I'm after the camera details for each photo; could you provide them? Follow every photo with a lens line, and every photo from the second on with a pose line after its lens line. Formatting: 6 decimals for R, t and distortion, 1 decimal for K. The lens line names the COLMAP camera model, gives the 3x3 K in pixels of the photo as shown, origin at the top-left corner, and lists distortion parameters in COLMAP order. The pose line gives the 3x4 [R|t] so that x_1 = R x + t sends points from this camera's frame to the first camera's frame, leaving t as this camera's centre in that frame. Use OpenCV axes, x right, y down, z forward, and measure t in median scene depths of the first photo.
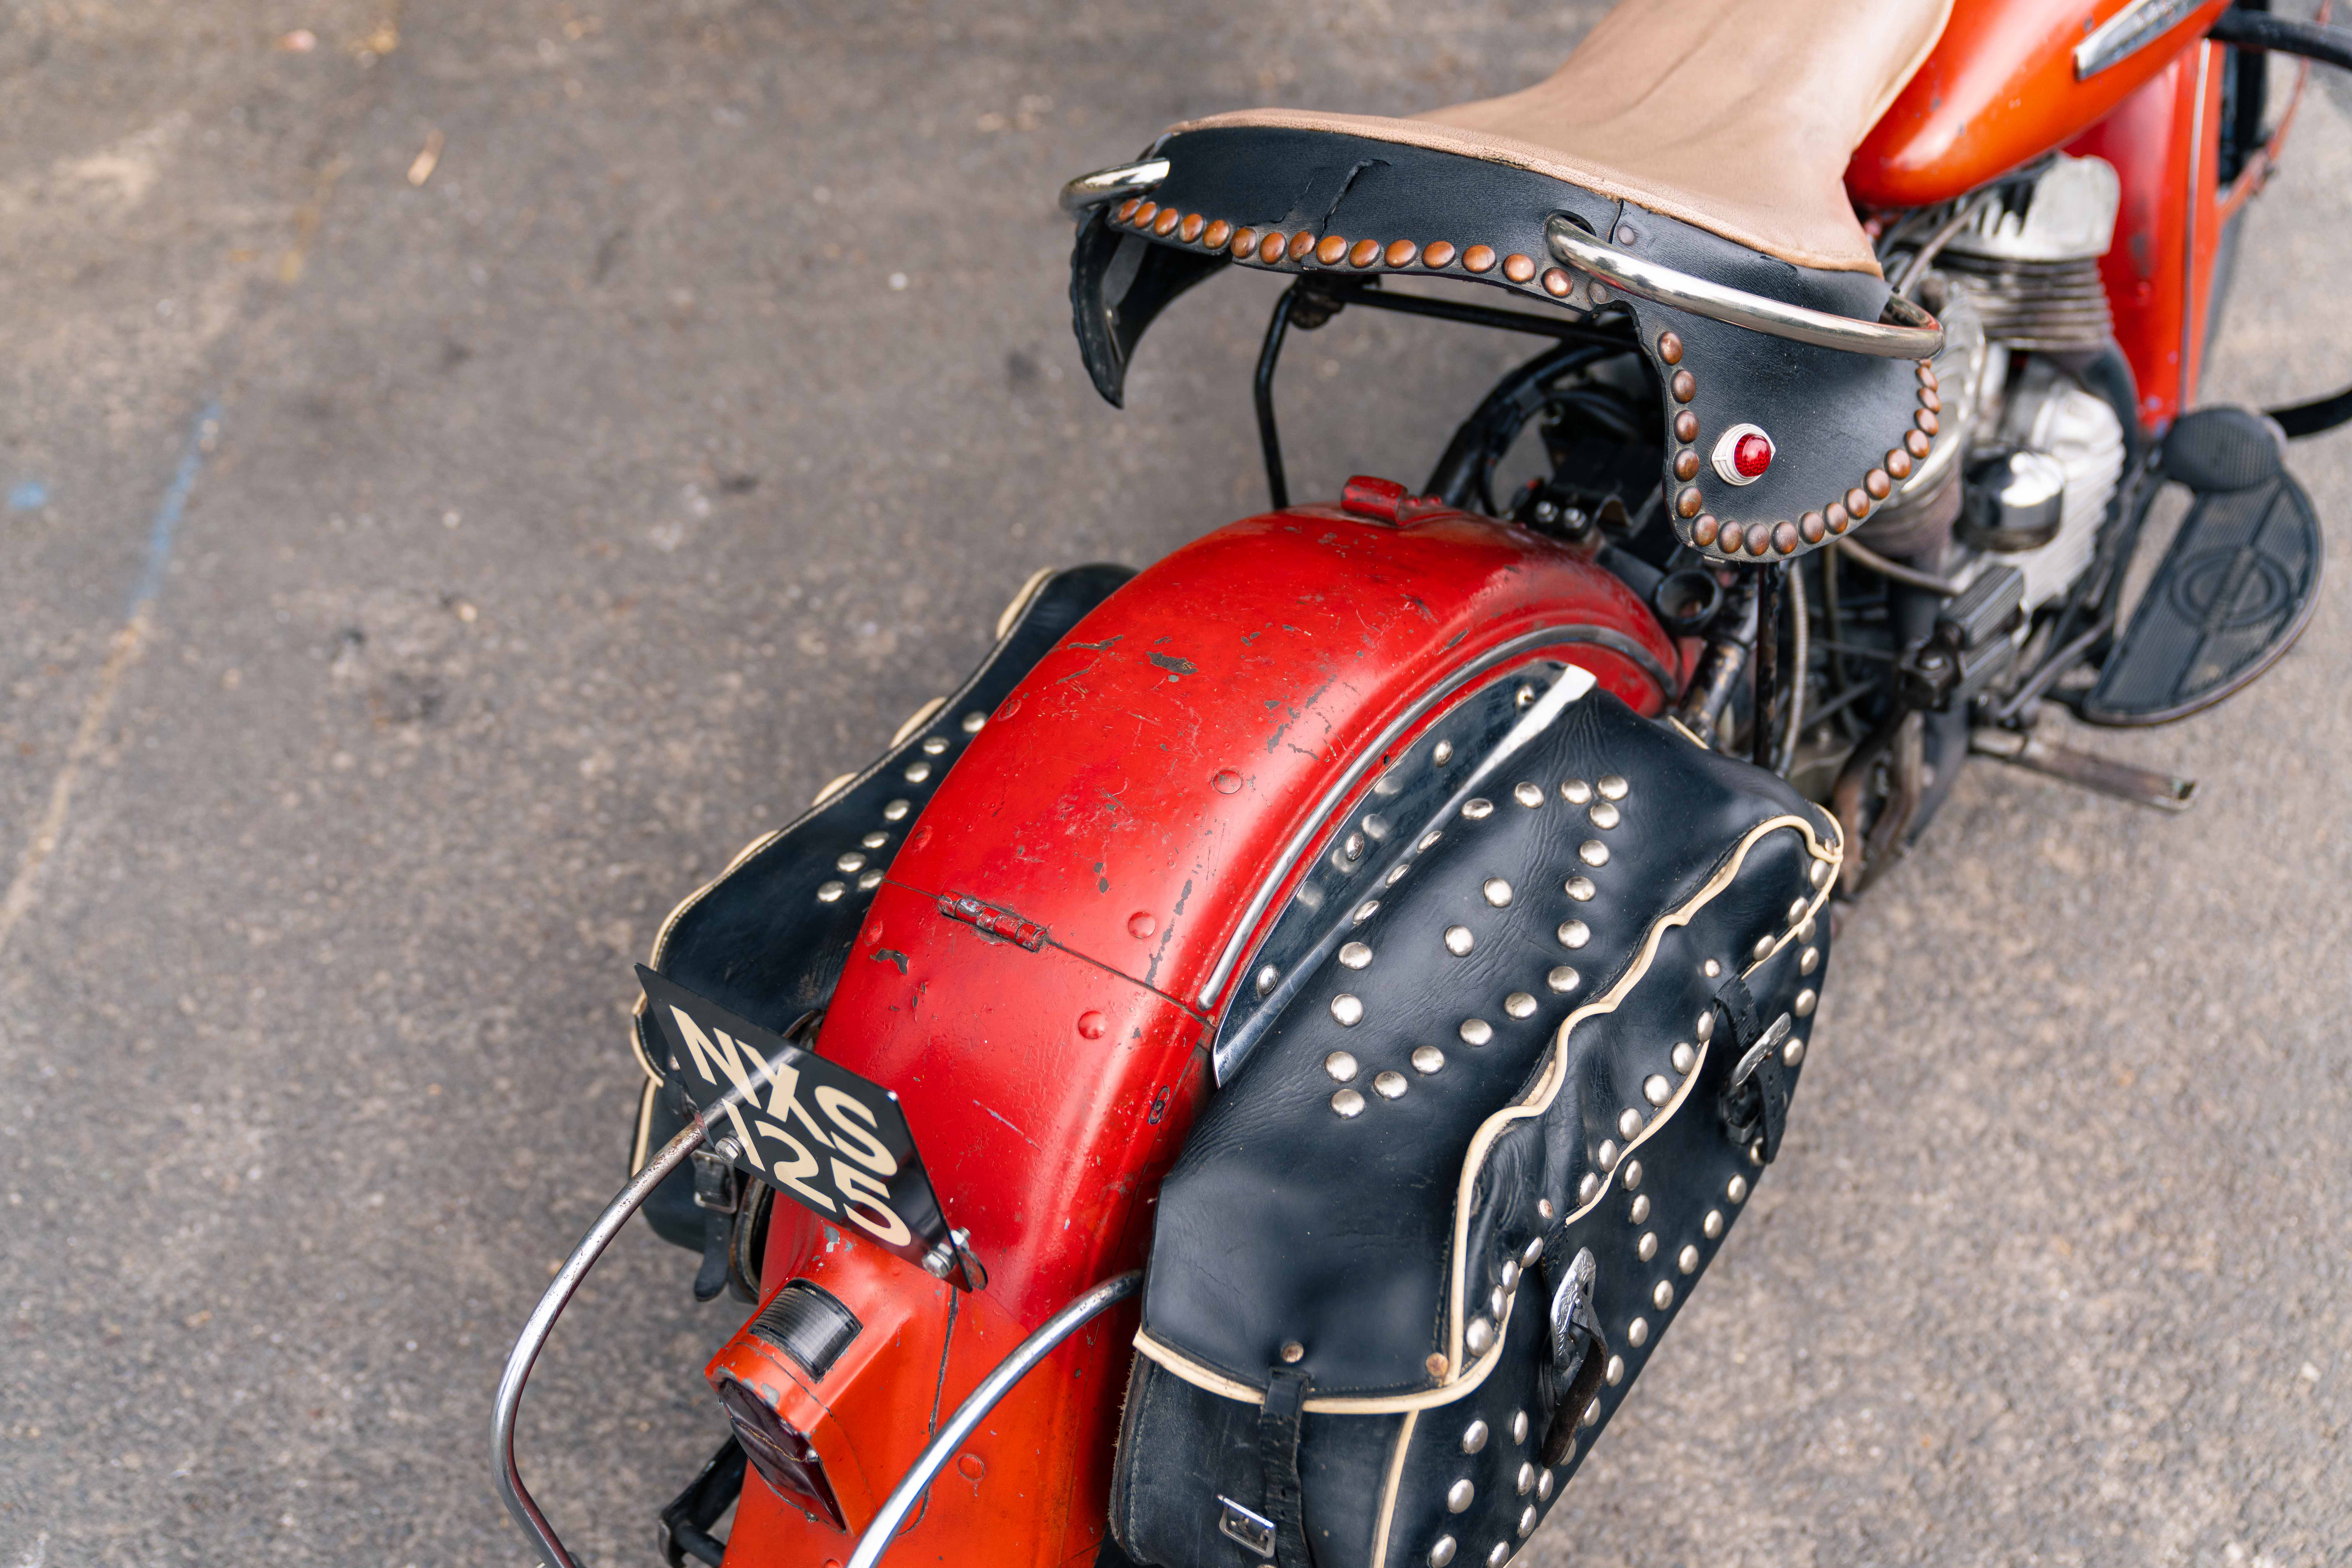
lens RADIAL K [[2241.1, 0, 1173.5], [0, 2241.1, 785.3], [0, 0, 1]] dist [-0.007337, 0.023850]
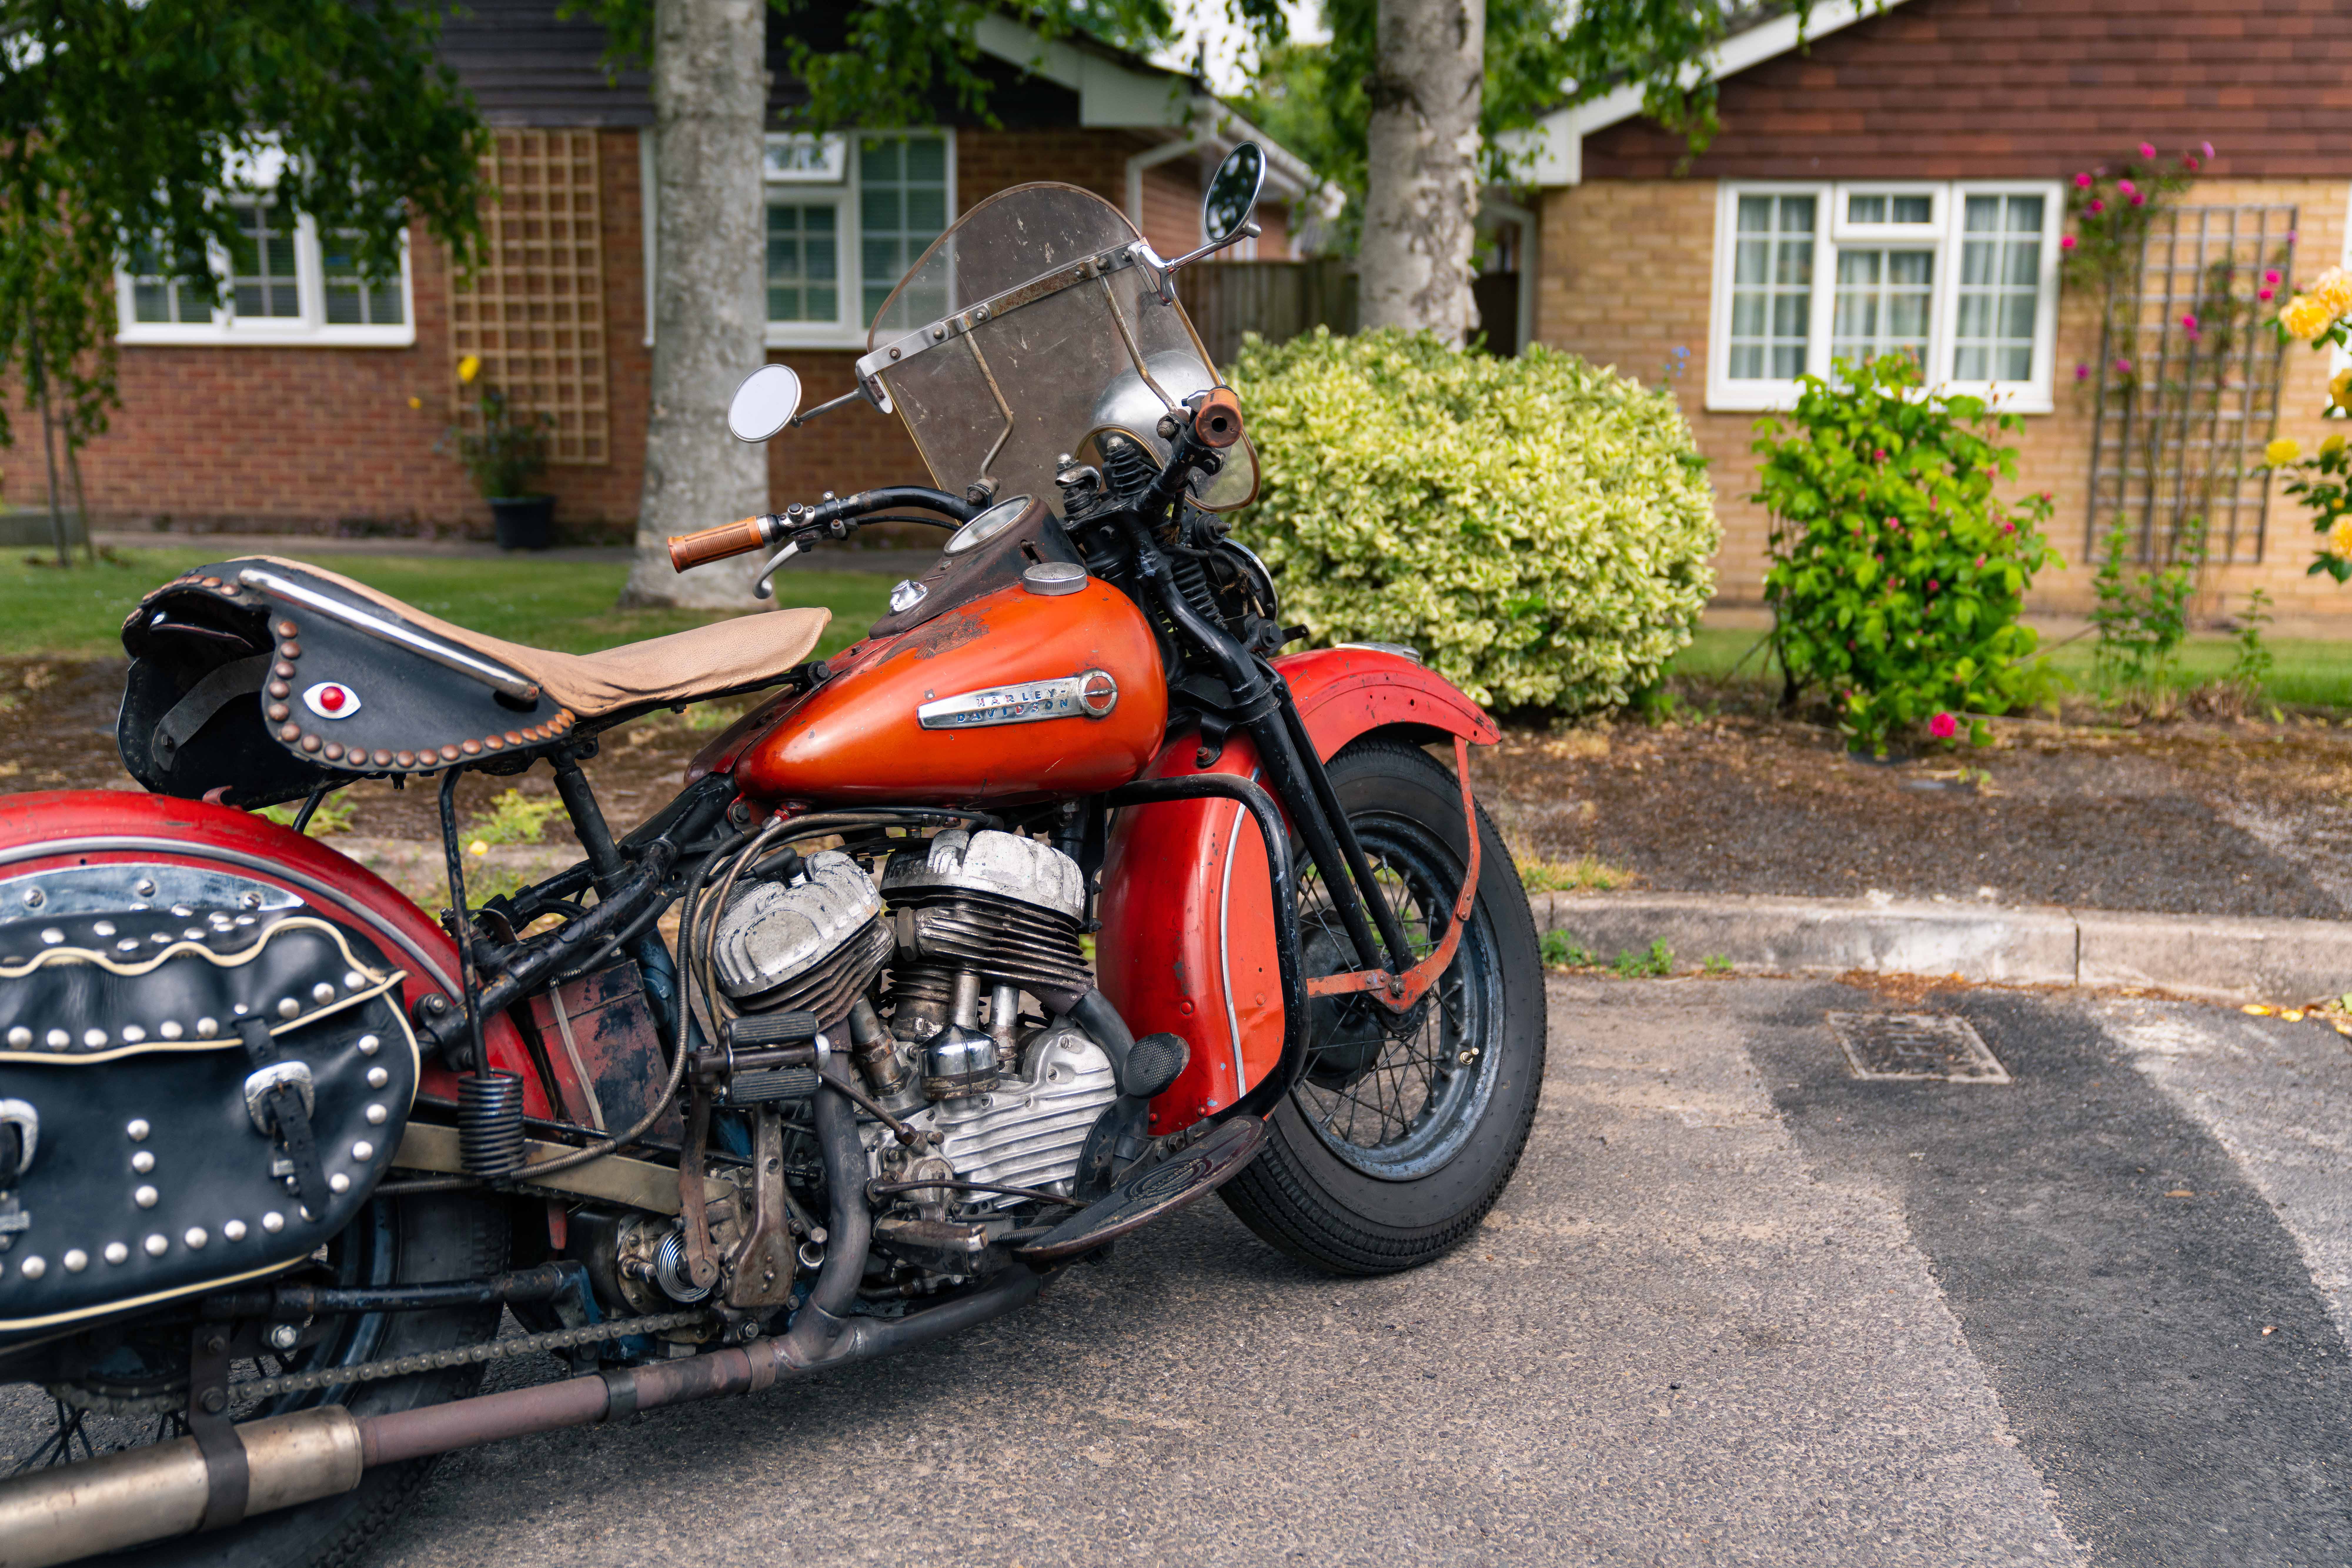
lens RADIAL K [[2331.2, 0, 1172.0], [0, 2331.2, 786.5], [0, 0, 1]] dist [-0.010429, 0.022617]
pose [[0.978243, 0.029889, -0.205296, 0.797598], [-0.147620, 0.795579, -0.587590, 0.538093], [0.145767, 0.605112, 0.782682, -0.140543]]
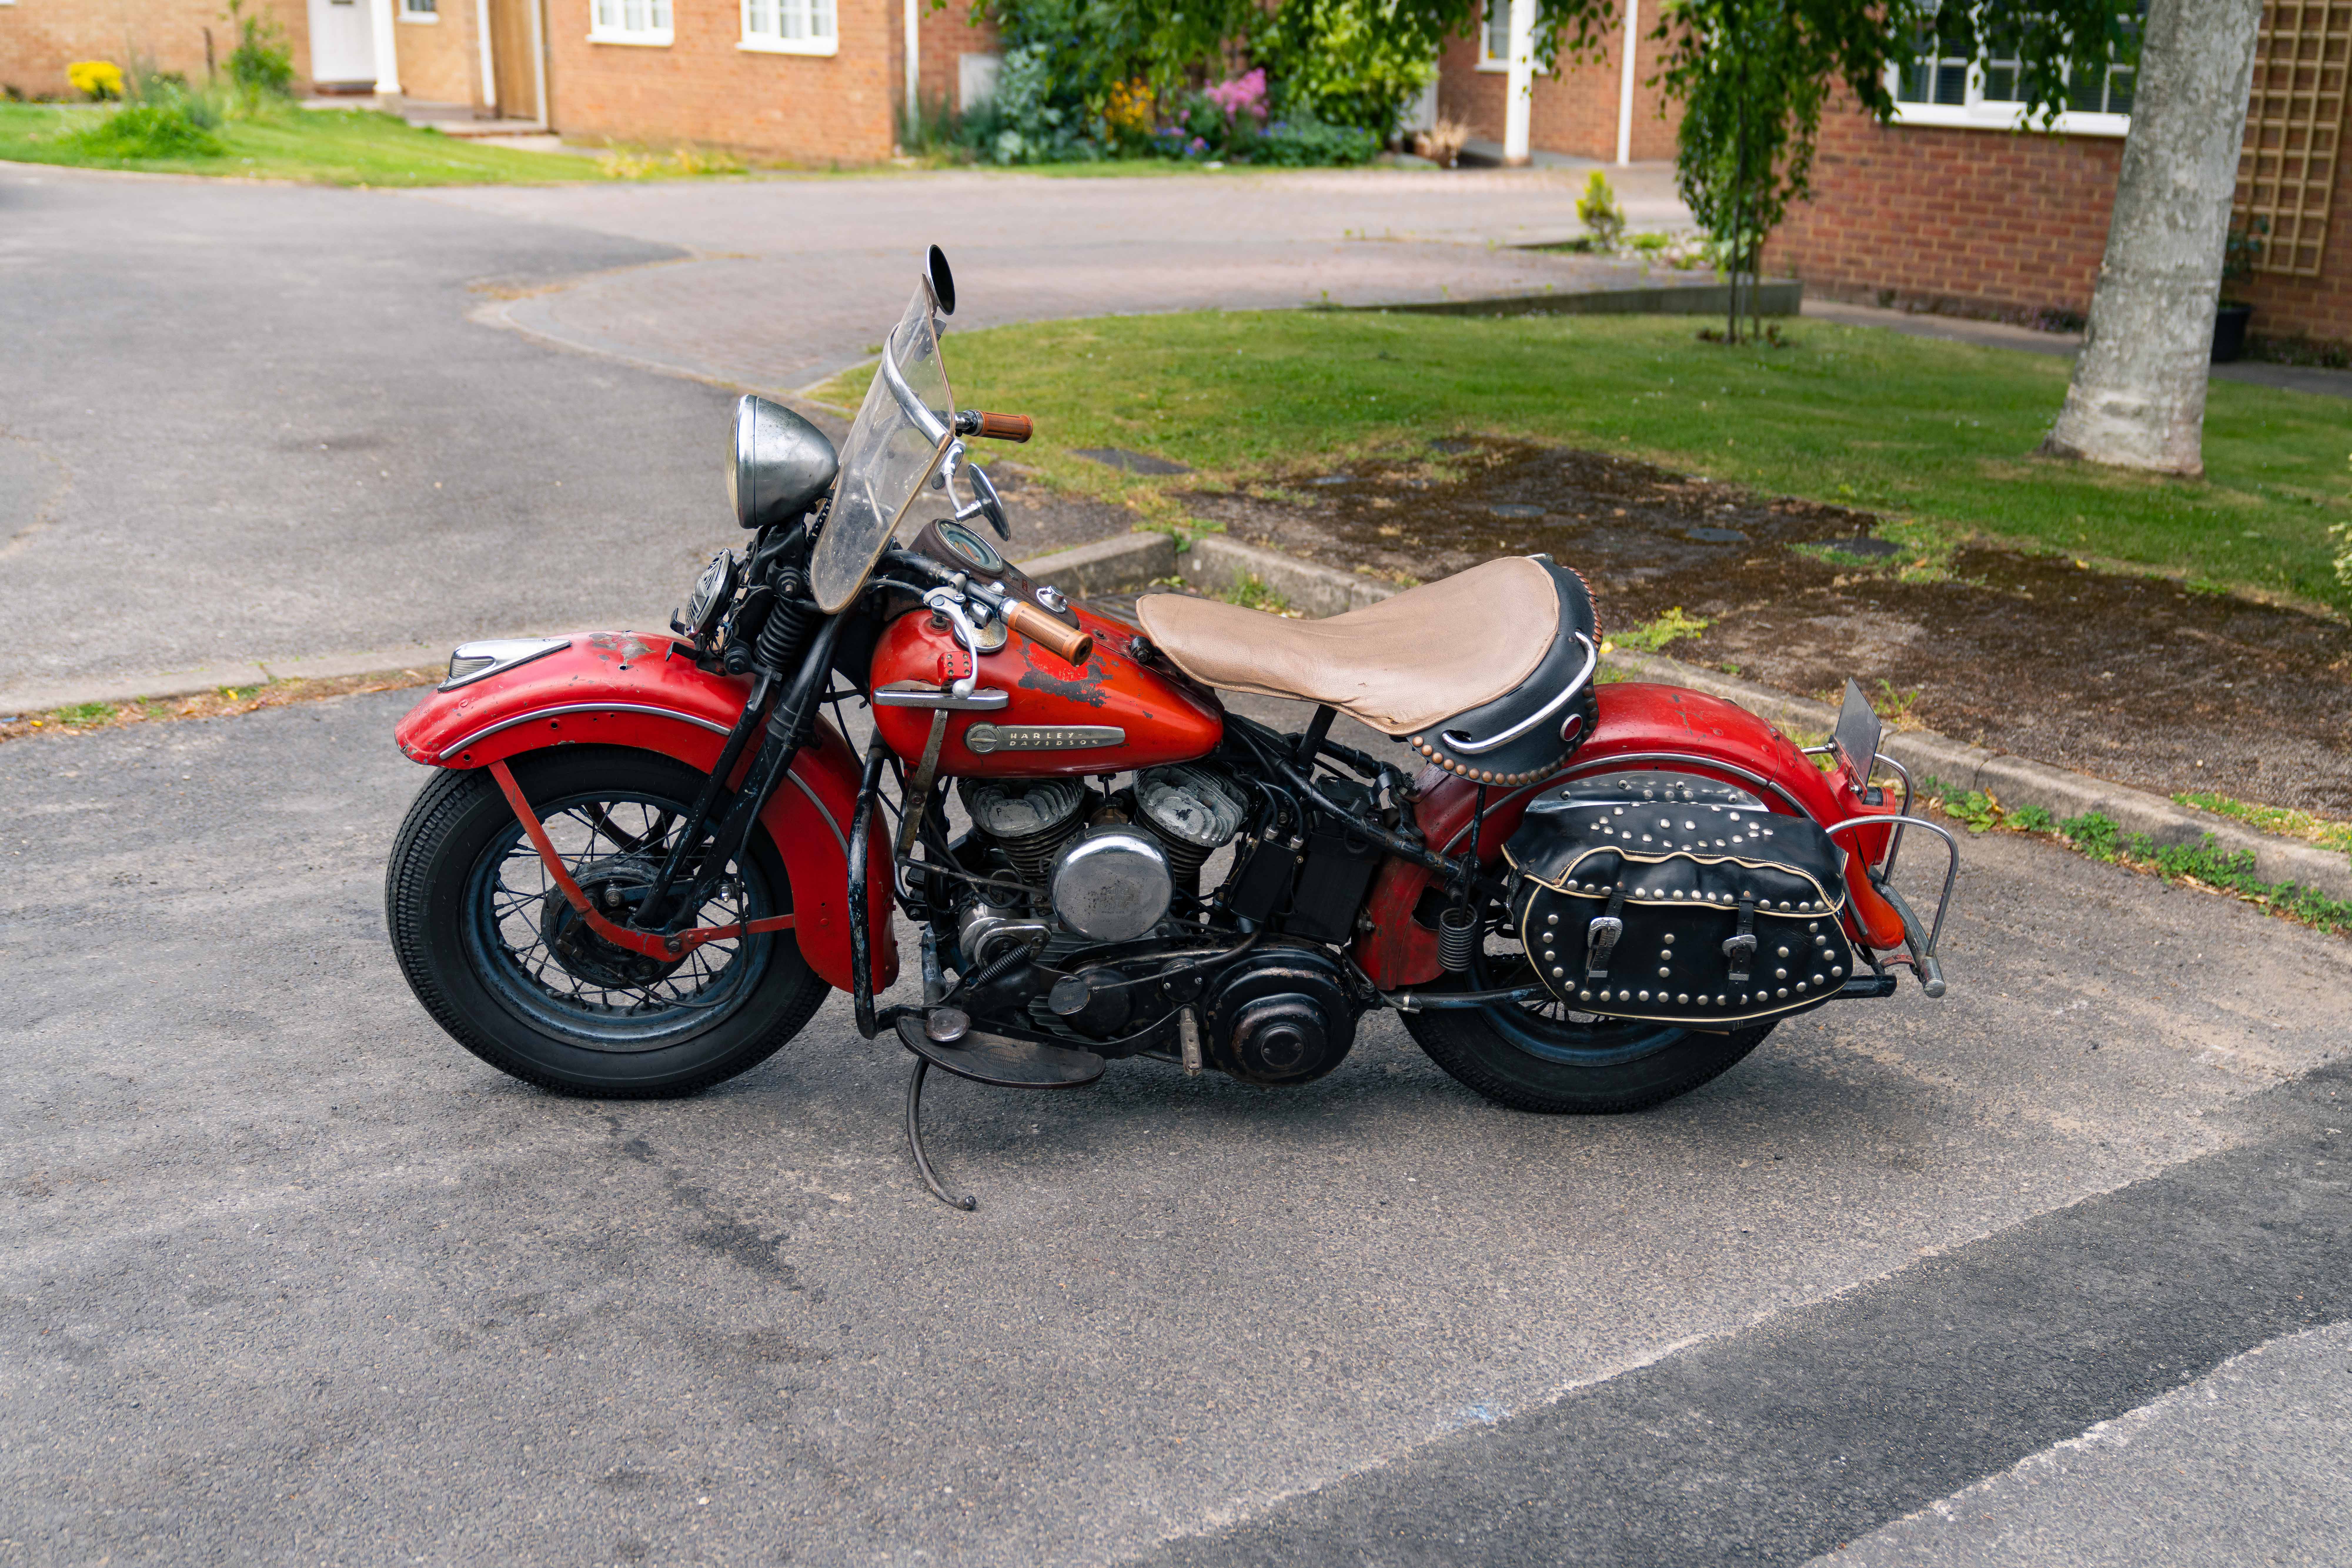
lens RADIAL K [[2662.9, 0, 1186.8], [0, 2662.9, 796.8], [0, 0, 1]] dist [0.004011, 0.012832]
pose [[0.553981, 0.237494, -0.797936, 2.401605], [-0.626640, 0.749964, -0.211841, 0.522526], [0.548112, 0.617374, 0.564289, -0.562359]]
